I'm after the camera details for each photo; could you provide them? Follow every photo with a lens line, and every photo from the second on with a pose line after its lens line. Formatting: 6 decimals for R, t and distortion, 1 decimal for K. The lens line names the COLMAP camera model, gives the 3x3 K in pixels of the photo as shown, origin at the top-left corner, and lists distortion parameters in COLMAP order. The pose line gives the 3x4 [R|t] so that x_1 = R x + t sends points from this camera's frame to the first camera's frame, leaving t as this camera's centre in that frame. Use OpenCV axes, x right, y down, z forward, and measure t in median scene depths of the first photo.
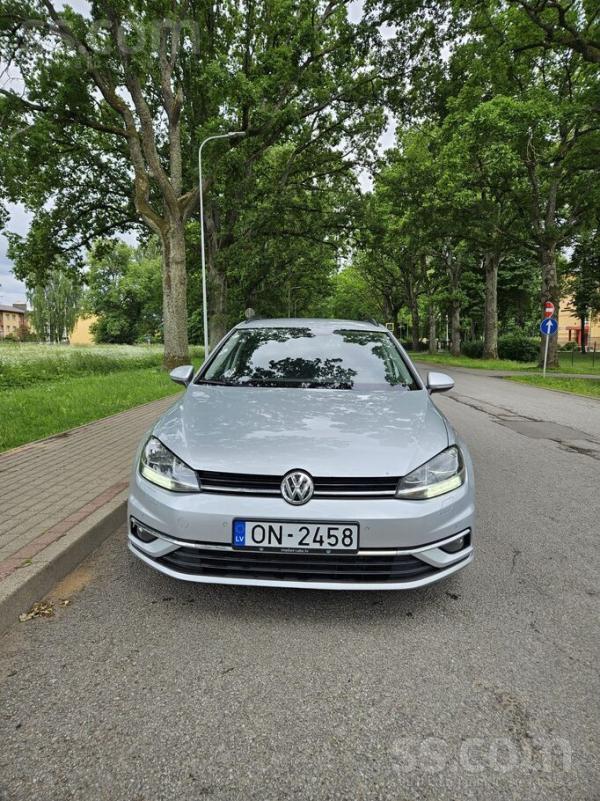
lens RADIAL K [[657.0, 0, 301.1], [0, 657.0, 371.7], [0, 0, 1]] dist [0.100136, -0.184726]
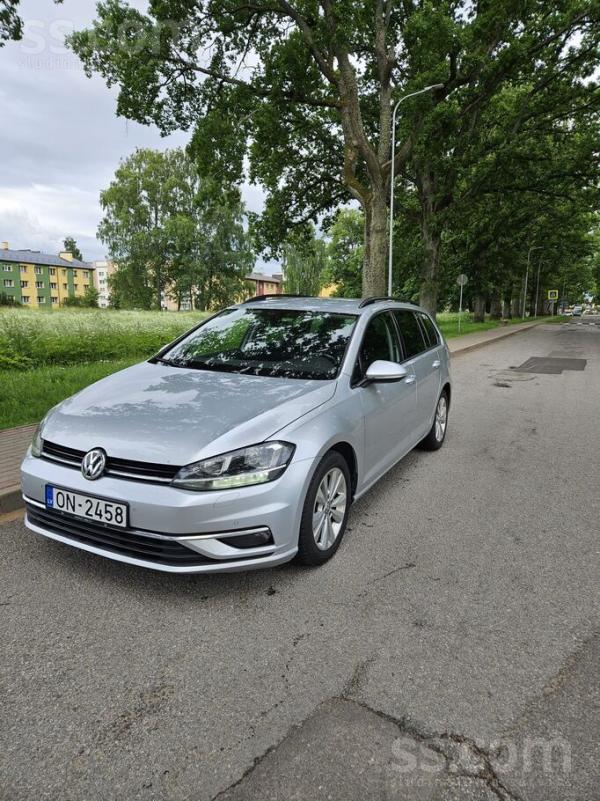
lens RADIAL K [[656.3, 0, 300.0], [0, 656.3, 400.5], [0, 0, 1]] dist [0.043797, -0.067457]
pose [[0.861498, 0.074291, -0.502296, 0.230803], [-0.022385, 0.993834, 0.108599, -0.015911], [0.507267, -0.082314, 0.857849, 0.065880]]
